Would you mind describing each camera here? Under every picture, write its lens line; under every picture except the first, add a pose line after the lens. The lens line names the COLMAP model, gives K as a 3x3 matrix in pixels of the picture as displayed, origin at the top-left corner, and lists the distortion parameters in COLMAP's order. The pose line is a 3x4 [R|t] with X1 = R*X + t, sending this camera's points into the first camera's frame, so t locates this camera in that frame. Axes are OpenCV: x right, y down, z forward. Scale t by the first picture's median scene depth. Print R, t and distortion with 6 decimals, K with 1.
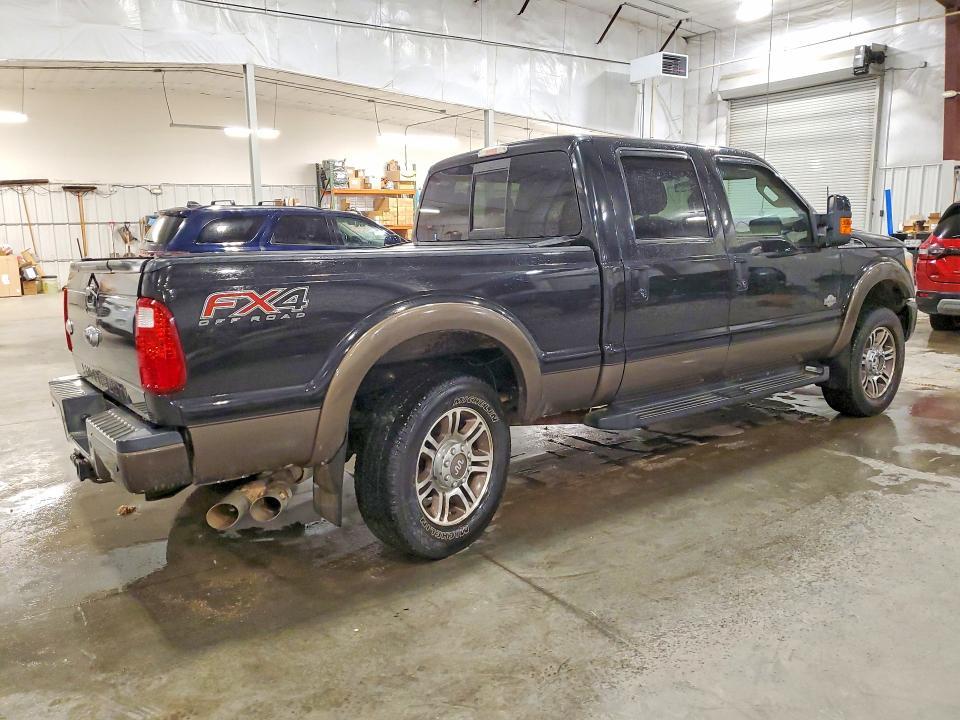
lens RADIAL K [[826.7, 0, 455.7], [0, 826.7, 363.2], [0, 0, 1]] dist [-0.061643, 0.113707]
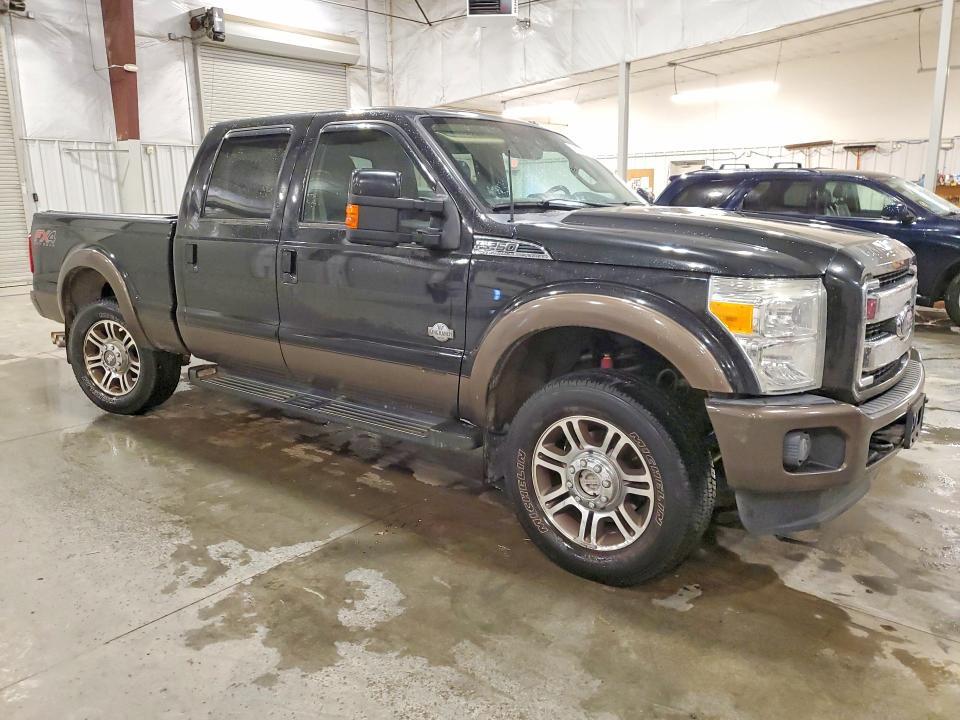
lens RADIAL K [[809.8, 0, 480.0], [0, 809.8, 360.0], [0, 0, 1]] dist [0.024307, 0.001166]
pose [[0.199227, 0.212290, -0.956683, 1.186746], [-0.157402, 0.970510, 0.182580, -0.193638], [0.967230, 0.114209, 0.226767, 0.976398]]
